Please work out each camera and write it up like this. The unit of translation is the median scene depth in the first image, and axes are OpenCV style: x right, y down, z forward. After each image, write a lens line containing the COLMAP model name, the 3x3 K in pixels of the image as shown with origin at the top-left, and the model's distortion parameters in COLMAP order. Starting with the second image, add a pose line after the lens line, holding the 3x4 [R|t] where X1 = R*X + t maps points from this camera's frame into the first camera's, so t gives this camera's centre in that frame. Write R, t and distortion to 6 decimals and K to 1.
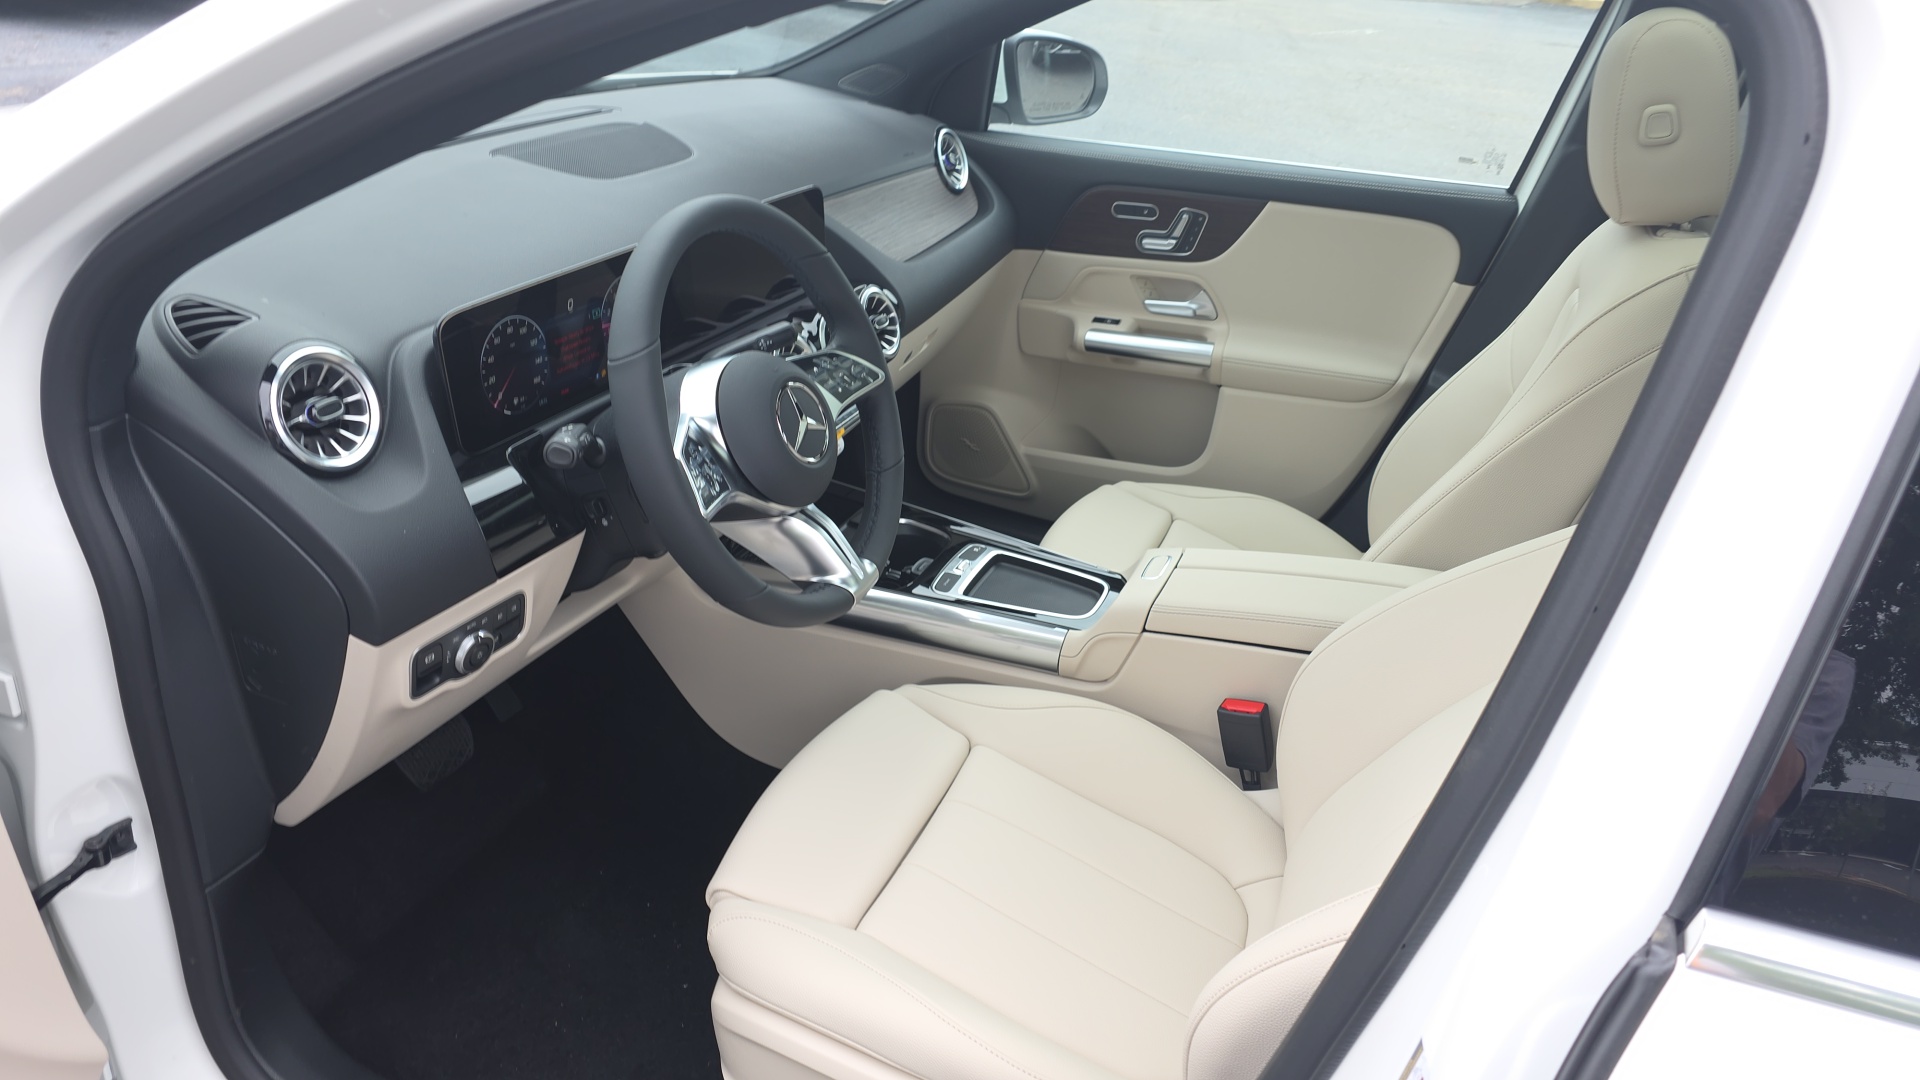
lens RADIAL K [[1290.4, 0, 992.8], [0, 1290.4, 574.6], [0, 0, 1]] dist [0.040308, -0.001345]
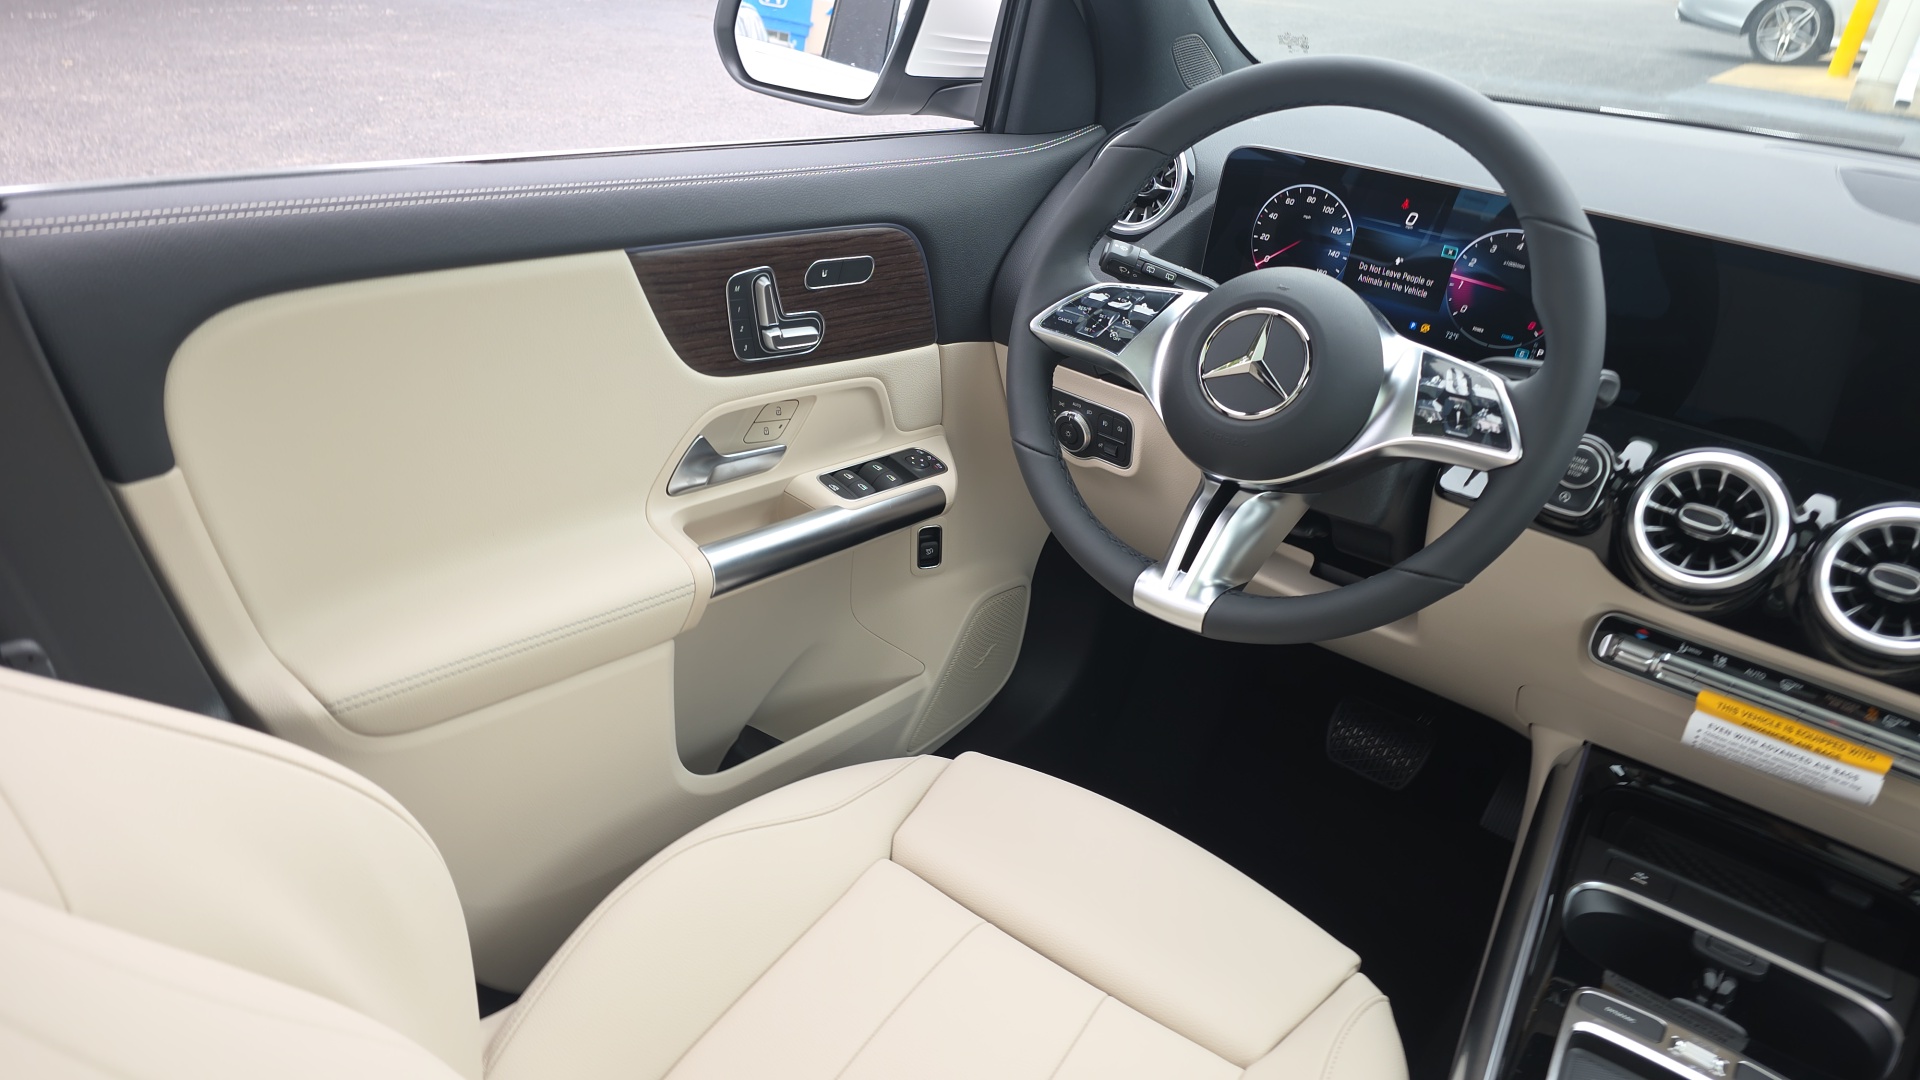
lens RADIAL K [[1319.4, 0, 930.7], [0, 1319.4, 539.4], [0, 0, 1]] dist [0.045537, -0.038215]
pose [[-0.279246, 0.330218, -0.901653, 0.336416], [-0.563833, 0.703688, 0.432338, -0.148949], [0.777248, 0.629110, -0.010314, 0.521520]]
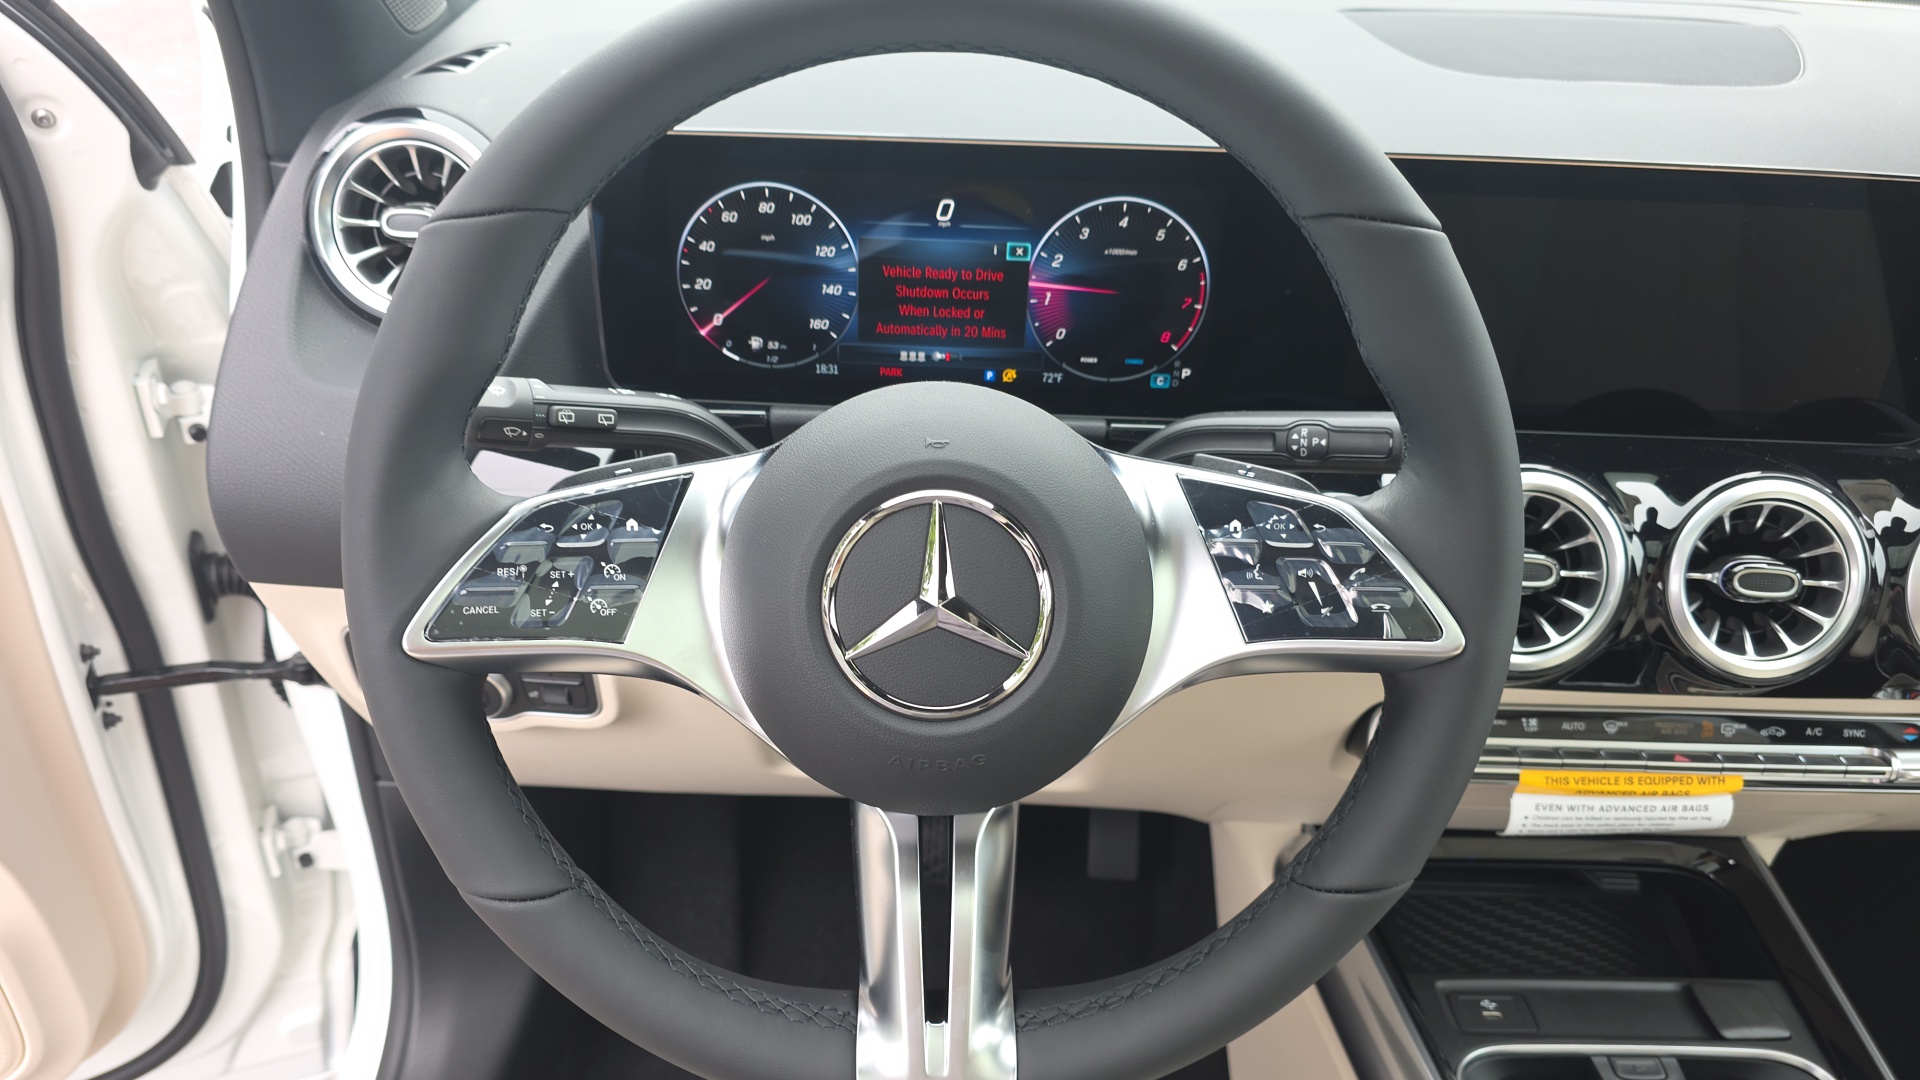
lens RADIAL K [[1319.3, 0, 954.1], [0, 1319.3, 576.8], [0, 0, 1]] dist [0.054323, -0.061159]
pose [[0.367787, 0.404611, -0.837271, 0.087803], [-0.455282, 0.863432, 0.217262, -0.115076], [0.810833, 0.301289, 0.501771, 0.459420]]
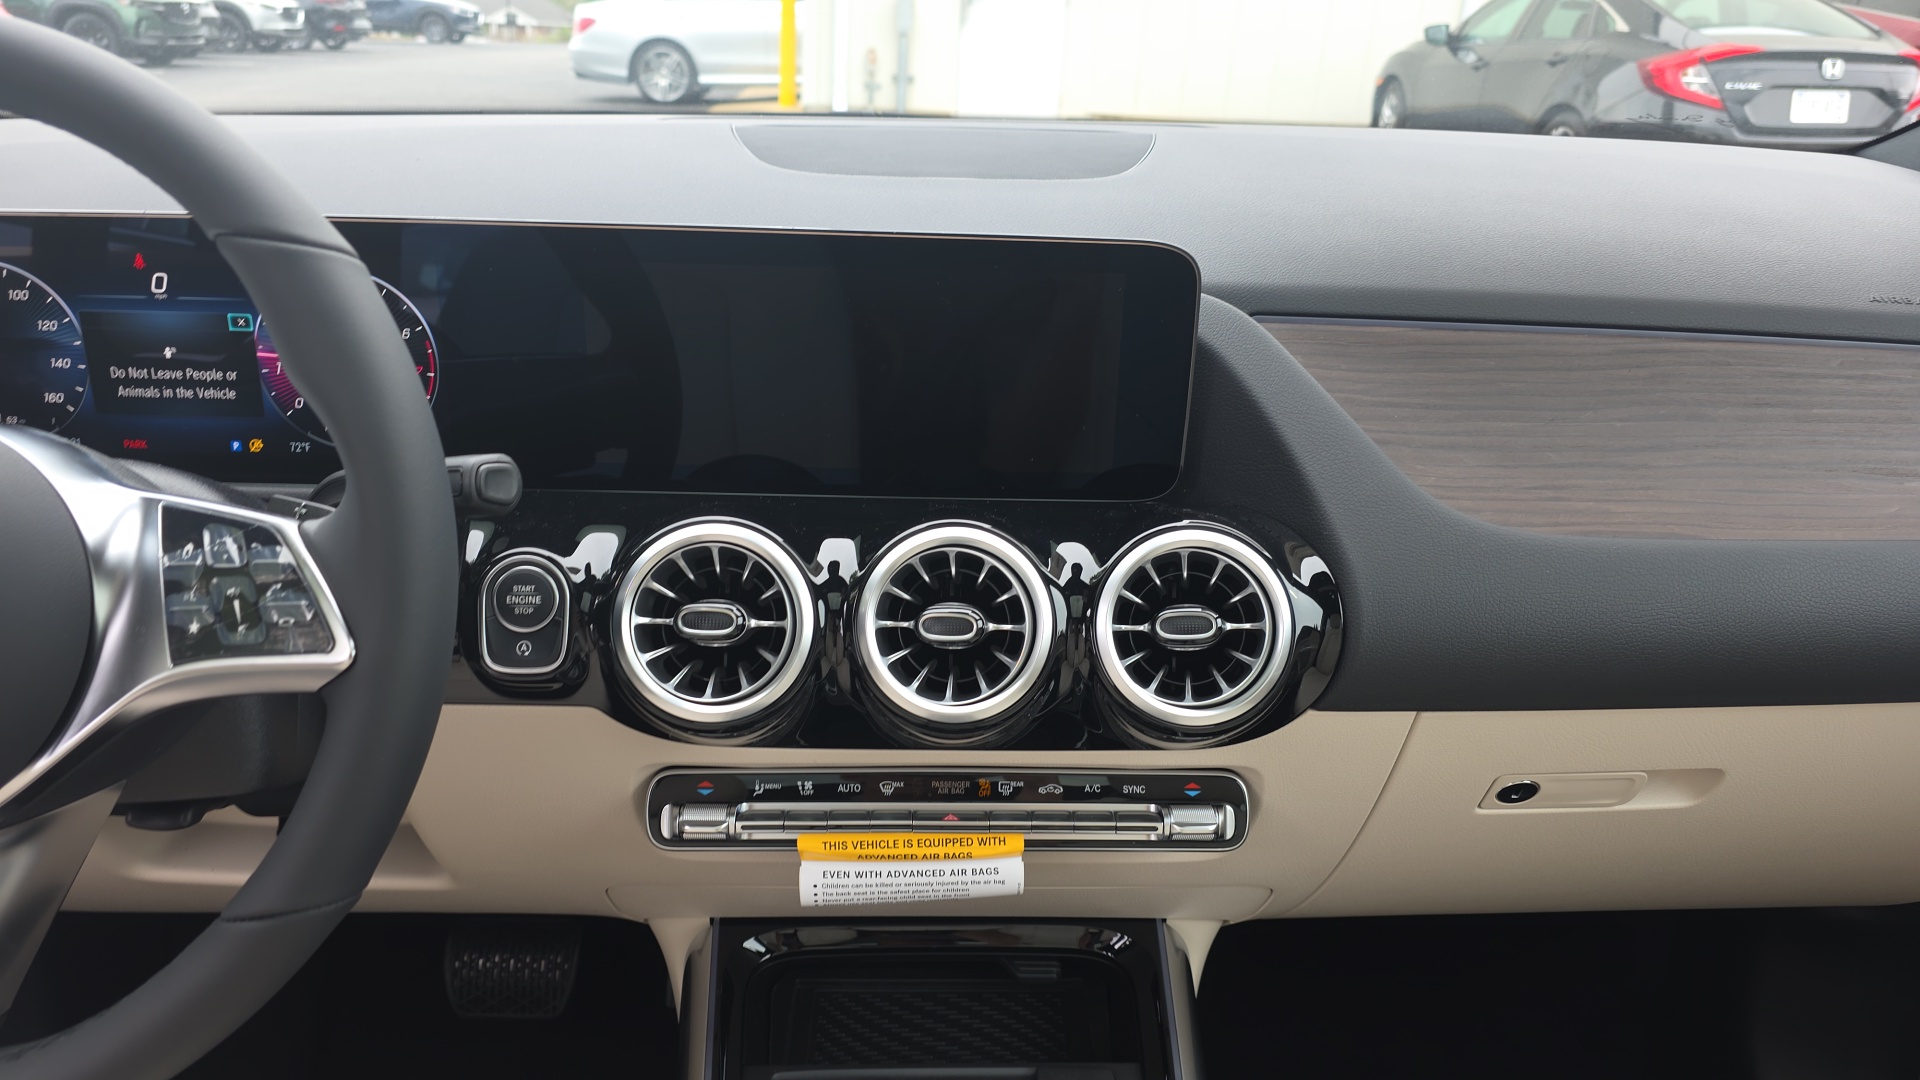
lens RADIAL K [[1319.3, 0, 954.1], [0, 1319.3, 576.8], [0, 0, 1]] dist [0.054323, -0.061159]
pose [[0.389440, 0.283631, -0.876293, 0.159638], [-0.438363, 0.893817, 0.094487, -0.167728], [0.810046, 0.347338, 0.472422, 0.605135]]
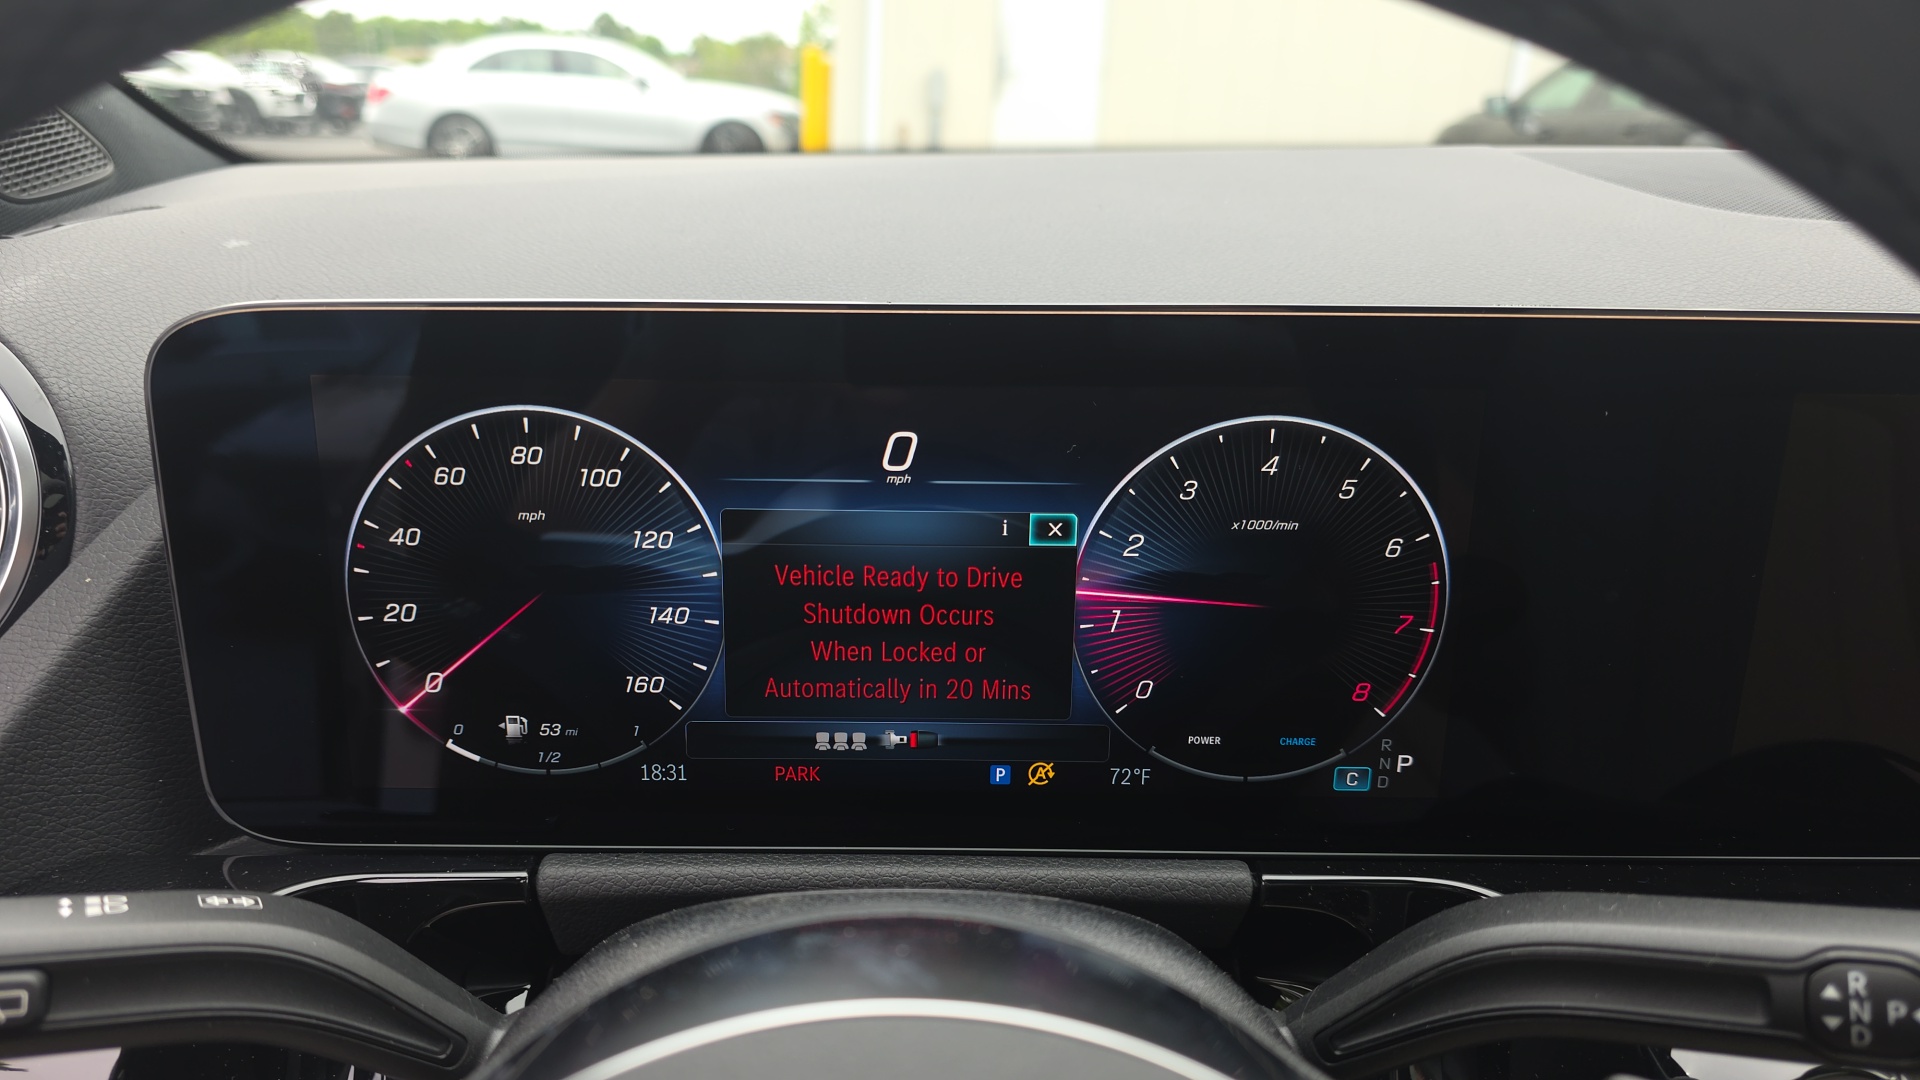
lens RADIAL K [[1334.4, 0, 941.2], [0, 1334.4, 579.0], [0, 0, 1]] dist [0.045460, -0.003595]
pose [[0.386691, 0.230896, -0.892836, -0.057830], [-0.431687, 0.900850, 0.046003, -0.116692], [0.814933, 0.367637, 0.448025, 0.524717]]
